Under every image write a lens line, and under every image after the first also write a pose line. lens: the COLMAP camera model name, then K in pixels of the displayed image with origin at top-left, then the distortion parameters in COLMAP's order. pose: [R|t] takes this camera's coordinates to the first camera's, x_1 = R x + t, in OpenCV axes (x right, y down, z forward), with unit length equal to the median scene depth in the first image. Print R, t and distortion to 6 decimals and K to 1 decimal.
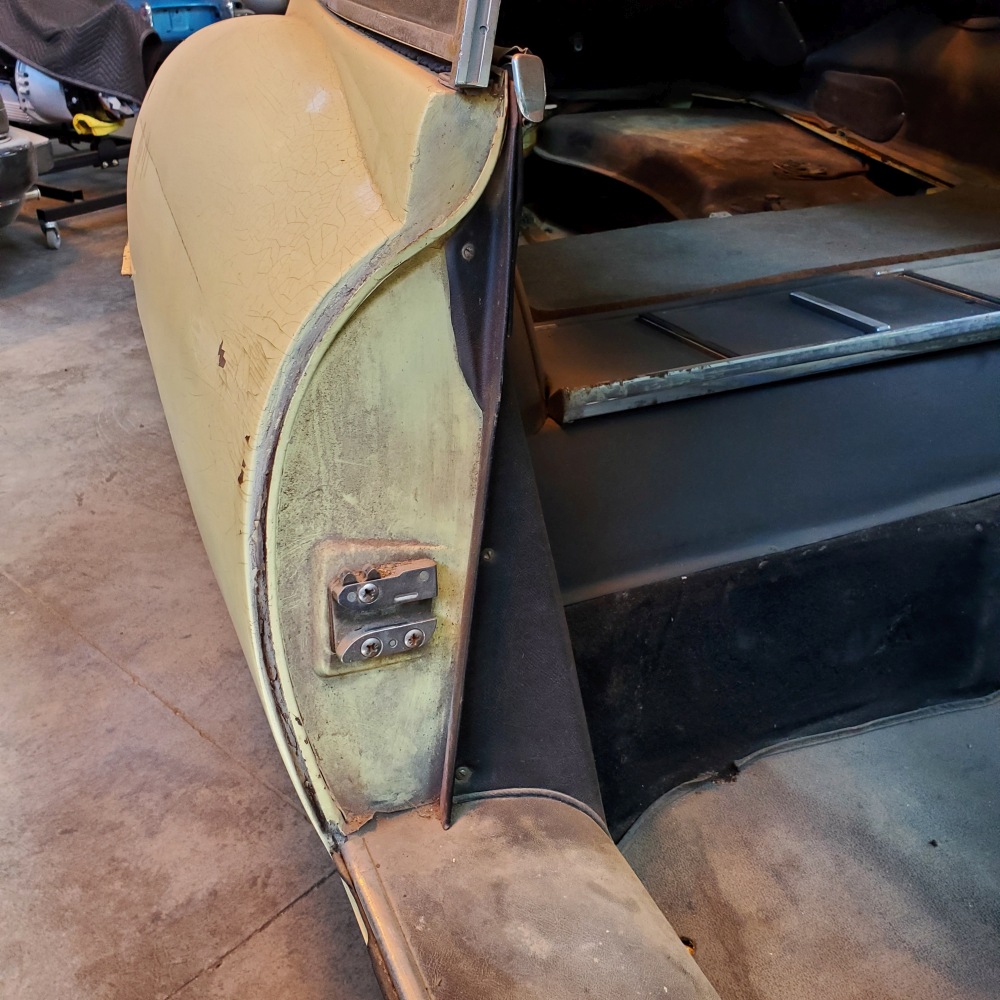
lens RADIAL K [[1039.6, 0, 519.6], [0, 1039.6, 499.0], [0, 0, 1]] dist [-0.007739, 0.001398]
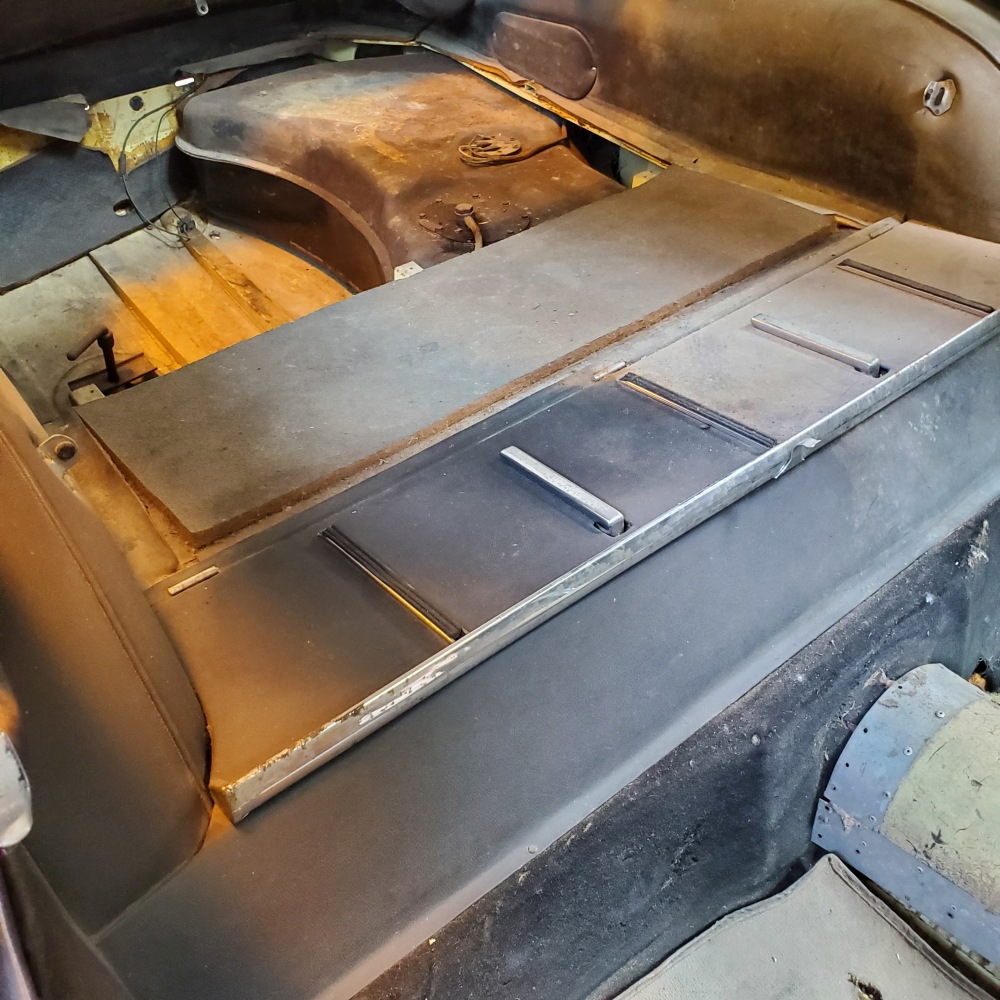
lens RADIAL K [[1038.1, 0, 489.1], [0, 1038.1, 485.2], [0, 0, 1]] dist [0.117910, -0.355428]
pose [[0.964918, -0.194591, 0.176263, 0.058557], [0.165877, 0.972205, 0.165231, -0.181053], [-0.203516, -0.130197, 0.970376, 0.114291]]
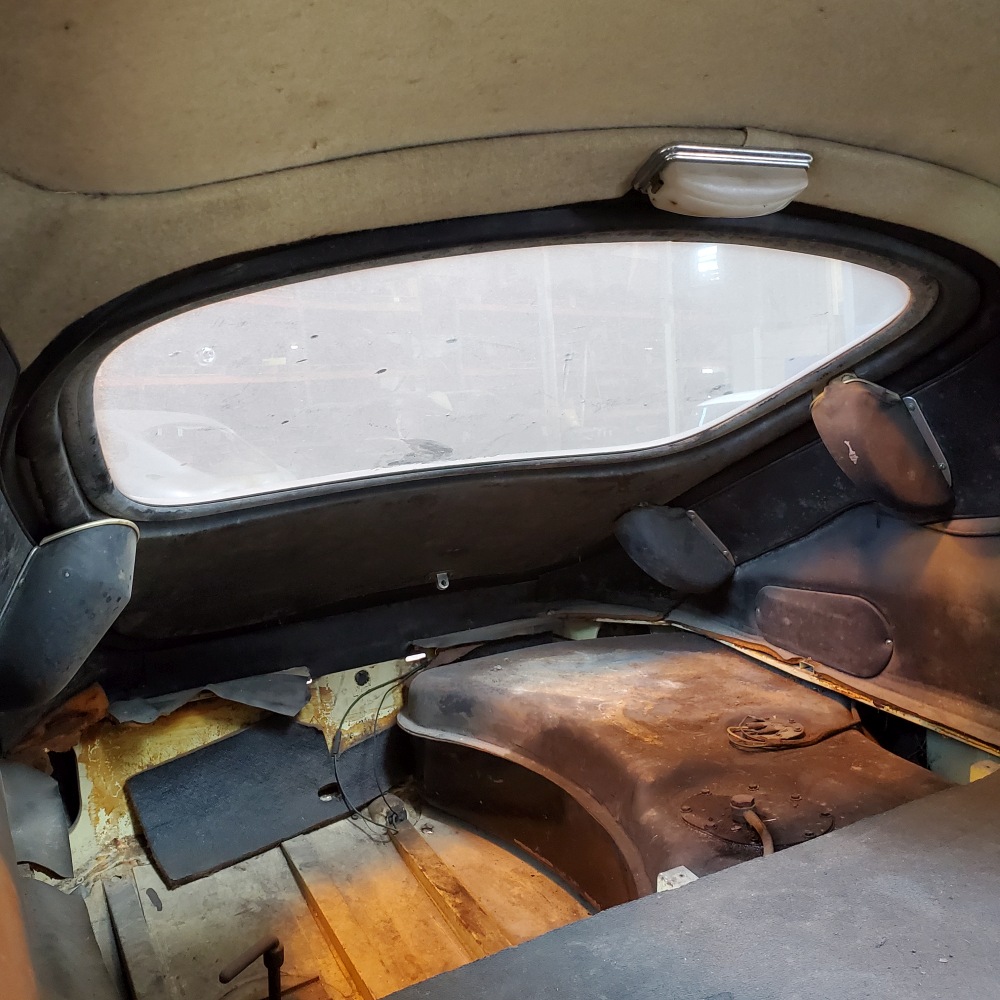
lens RADIAL K [[1038.1, 0, 489.1], [0, 1038.1, 485.2], [0, 0, 1]] dist [0.117910, -0.355428]
pose [[0.993931, -0.094459, 0.056383, 0.056818], [0.109364, 0.903771, -0.413809, -0.186385], [-0.011869, 0.417464, 0.908616, 0.274740]]
